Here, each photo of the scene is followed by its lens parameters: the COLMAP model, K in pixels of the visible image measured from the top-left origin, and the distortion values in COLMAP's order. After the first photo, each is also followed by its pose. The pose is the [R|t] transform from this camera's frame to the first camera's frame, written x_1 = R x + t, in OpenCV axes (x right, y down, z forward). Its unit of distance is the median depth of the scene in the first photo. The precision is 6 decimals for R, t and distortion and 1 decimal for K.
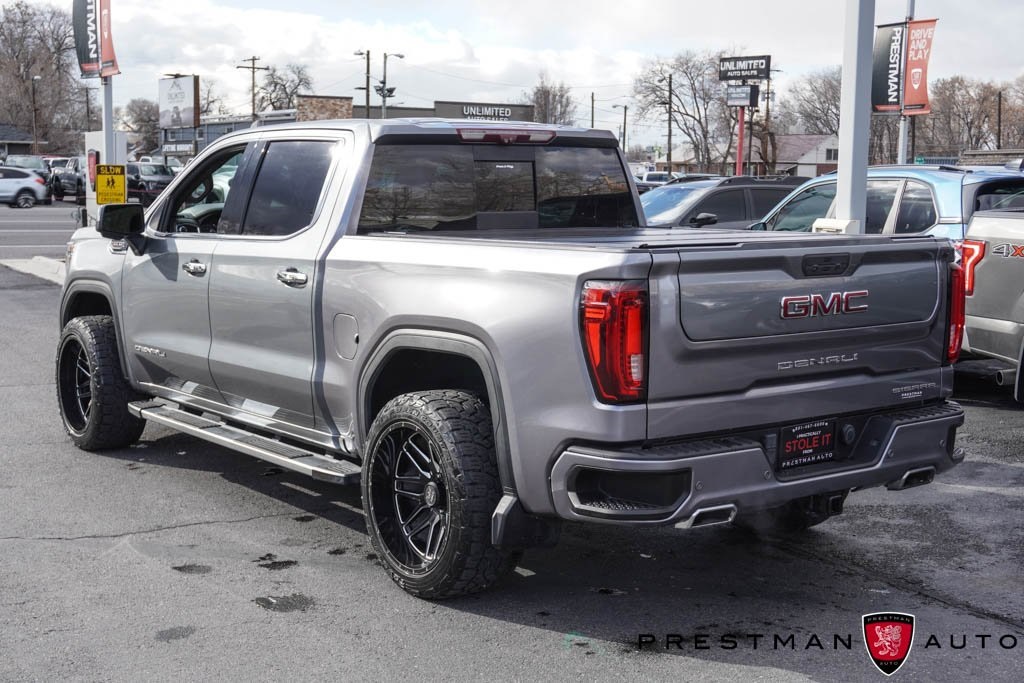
lens RADIAL K [[1443.0, 0, 512.0], [0, 1443.0, 341.5], [0, 0, 1]] dist [0.027770, 0.031943]
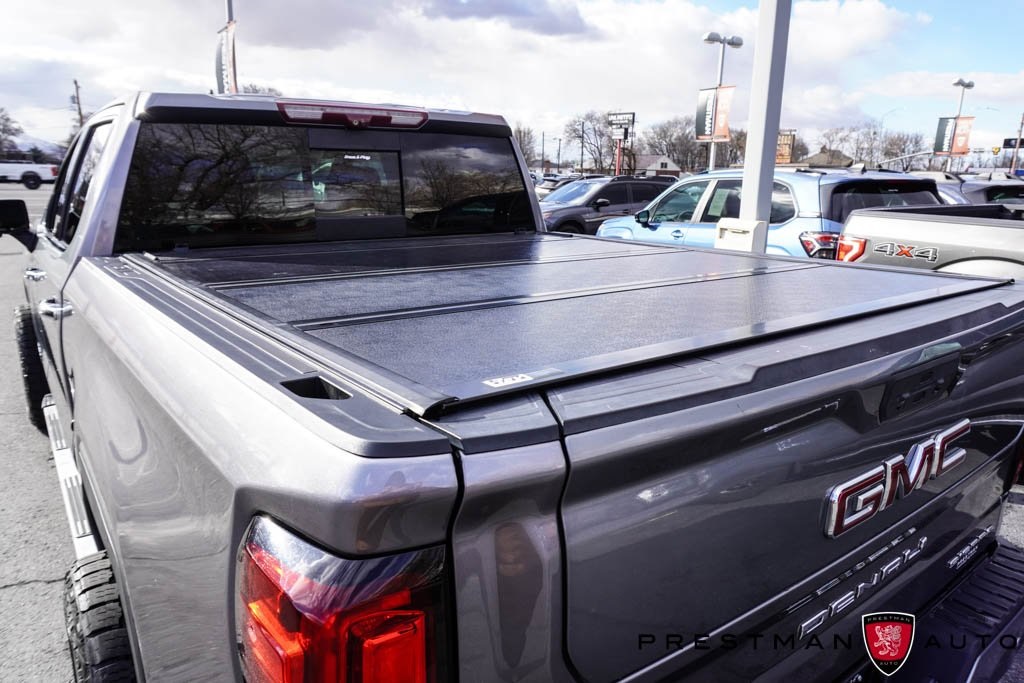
lens RADIAL K [[687.4, 0, 512.0], [0, 687.4, 341.5], [0, 0, 1]] dist [-0.035033, 0.026119]
pose [[0.999924, 0.006253, 0.010644, 0.028107], [-0.007522, 0.992284, 0.123754, -0.026178], [-0.009788, -0.123825, 0.992256, 0.234954]]
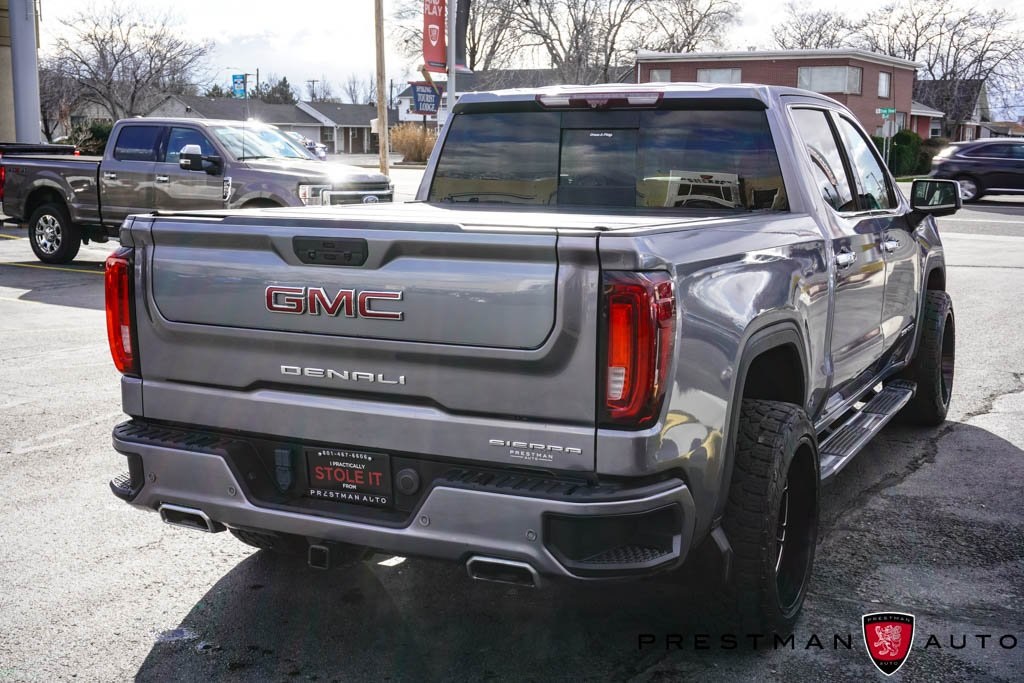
lens RADIAL K [[1261.7, 0, 512.0], [0, 1261.7, 341.5], [0, 0, 1]] dist [-0.005783, 0.040846]
pose [[0.457870, 0.130509, -0.879388, 0.252779], [-0.107755, 0.990020, 0.090823, -0.022567], [0.882465, 0.053173, 0.467363, 0.224513]]
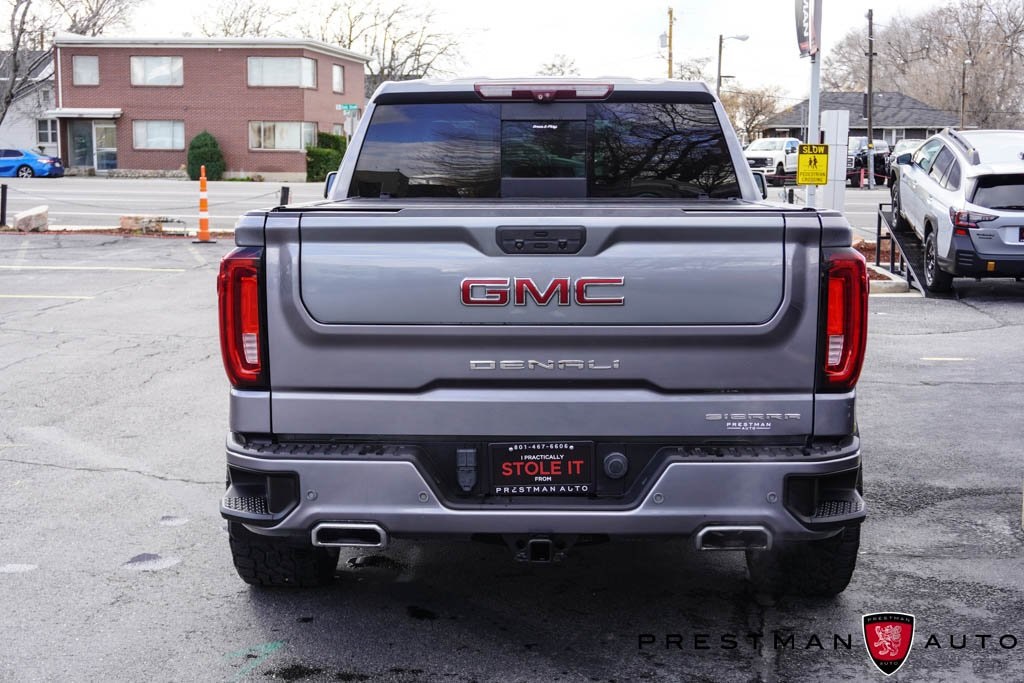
lens RADIAL K [[1443.0, 0, 512.0], [0, 1443.0, 341.5], [0, 0, 1]] dist [0.027770, 0.031943]
pose [[0.789682, 0.074866, -0.608931, 0.198251], [-0.069250, 0.997061, 0.032780, -0.006807], [0.609595, 0.016282, 0.792546, 0.109981]]
